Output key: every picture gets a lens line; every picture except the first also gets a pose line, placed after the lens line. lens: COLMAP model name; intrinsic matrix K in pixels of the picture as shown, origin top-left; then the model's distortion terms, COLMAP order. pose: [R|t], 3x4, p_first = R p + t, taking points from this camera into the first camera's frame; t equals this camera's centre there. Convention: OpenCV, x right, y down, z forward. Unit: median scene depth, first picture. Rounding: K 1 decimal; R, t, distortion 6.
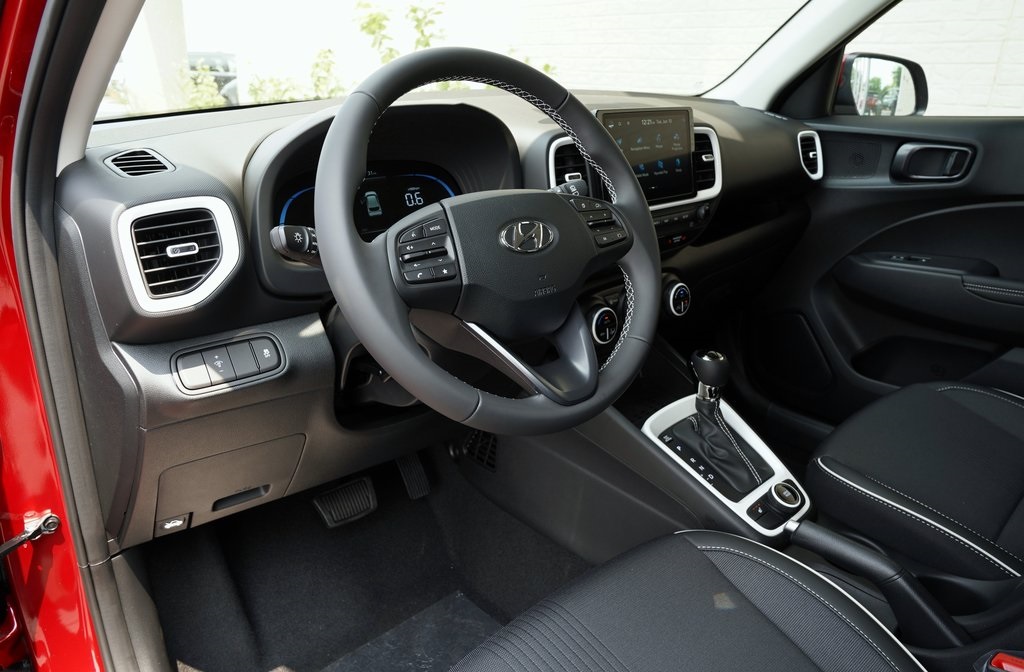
lens RADIAL K [[707.1, 0, 509.7], [0, 707.1, 335.6], [0, 0, 1]] dist [-0.125618, 0.082115]
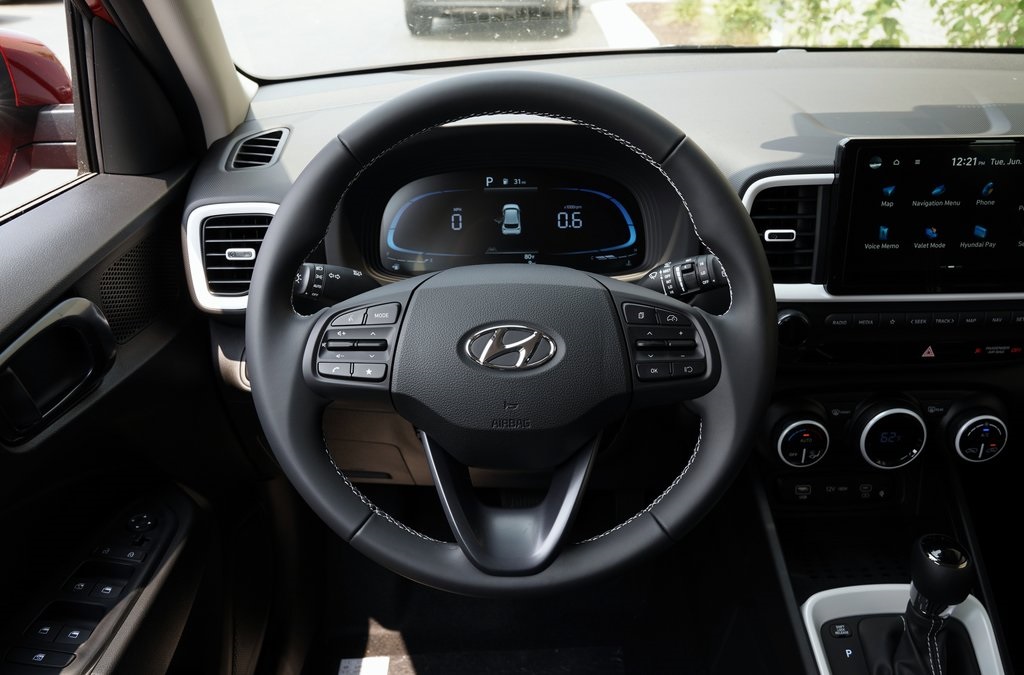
lens RADIAL K [[787.0, 0, 515.5], [0, 787.0, 340.1], [0, 0, 1]] dist [-0.077275, 0.072513]
pose [[0.757797, 0.305417, -0.576598, 0.319519], [-0.219754, 0.951524, 0.215198, -0.207022], [0.614371, -0.036366, 0.788178, 0.212843]]
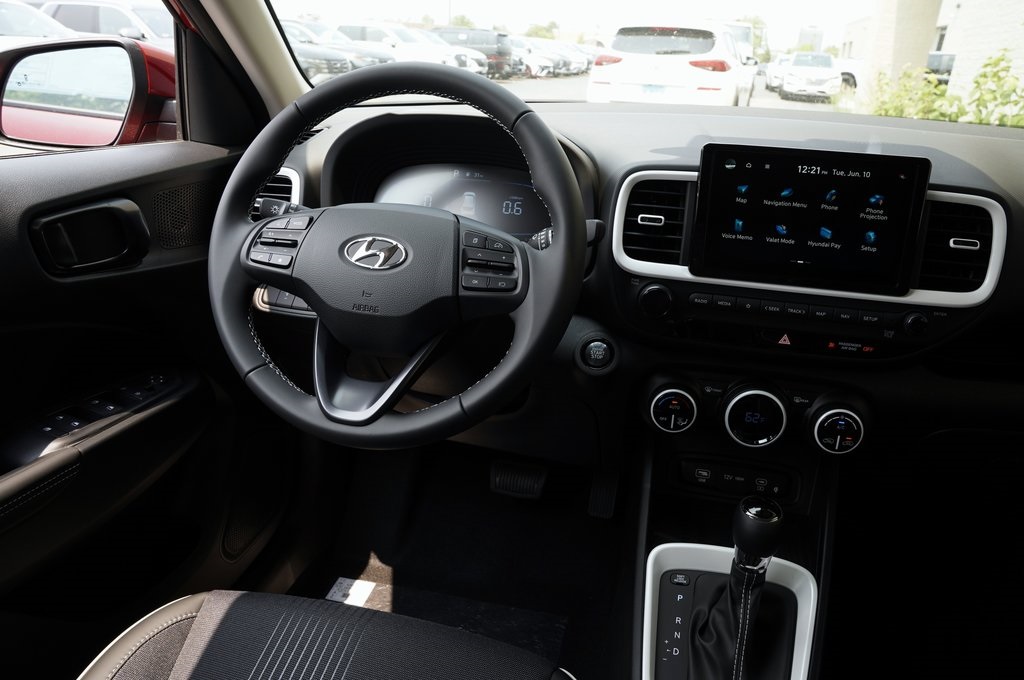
lens RADIAL K [[707.1, 0, 513.4], [0, 707.1, 338.1], [0, 0, 1]] dist [-0.125618, 0.082115]
pose [[0.562682, 0.325450, -0.759915, 0.586920], [-0.314804, 0.934340, 0.167054, -0.160705], [0.764387, 0.145226, 0.628190, 0.336407]]
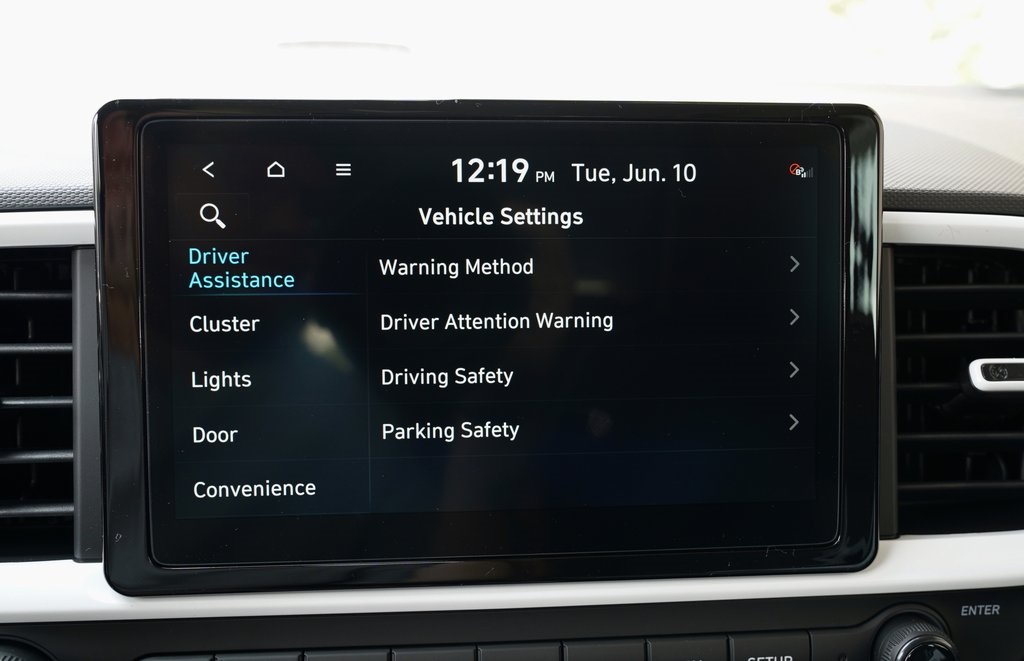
lens RADIAL K [[1148.1, 0, 519.4], [0, 1148.1, 332.8], [0, 0, 1]] dist [-0.012963, 0.000000]
pose [[0.811830, 0.134573, -0.568174, 0.376086], [-0.218174, 0.972510, -0.081395, -0.225645], [0.541601, 0.190040, 0.818873, 0.709816]]
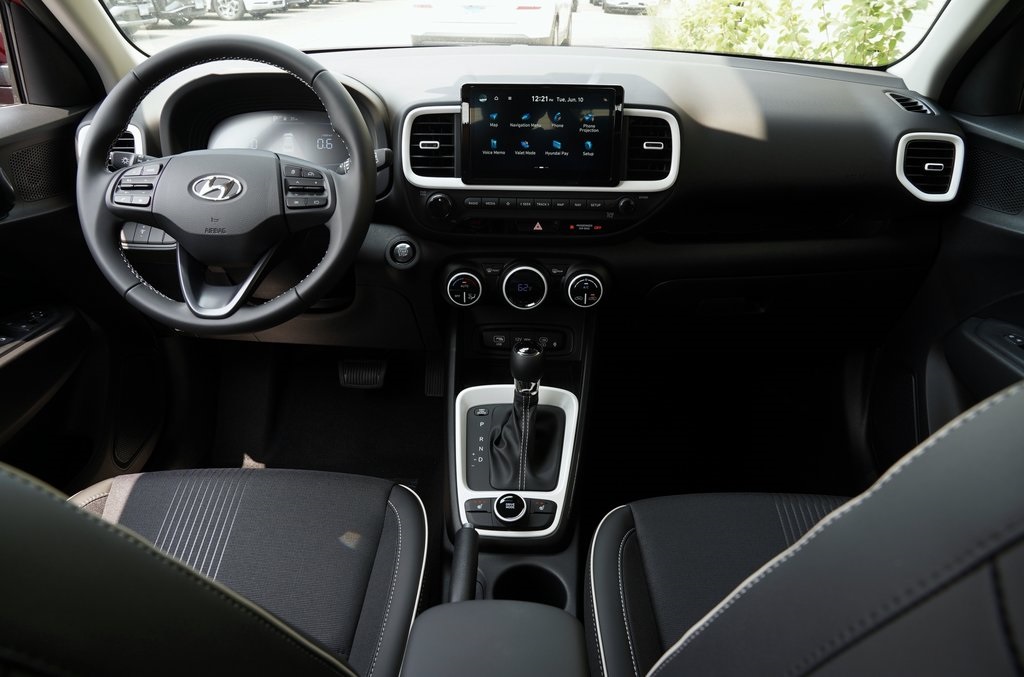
lens RADIAL K [[707.1, 0, 511.6], [0, 707.1, 339.8], [0, 0, 1]] dist [-0.125618, 0.082115]
pose [[0.735880, 0.323772, -0.594687, 0.808601], [-0.248076, 0.946118, 0.208132, -0.173445], [0.630031, -0.005632, 0.776549, 0.213743]]
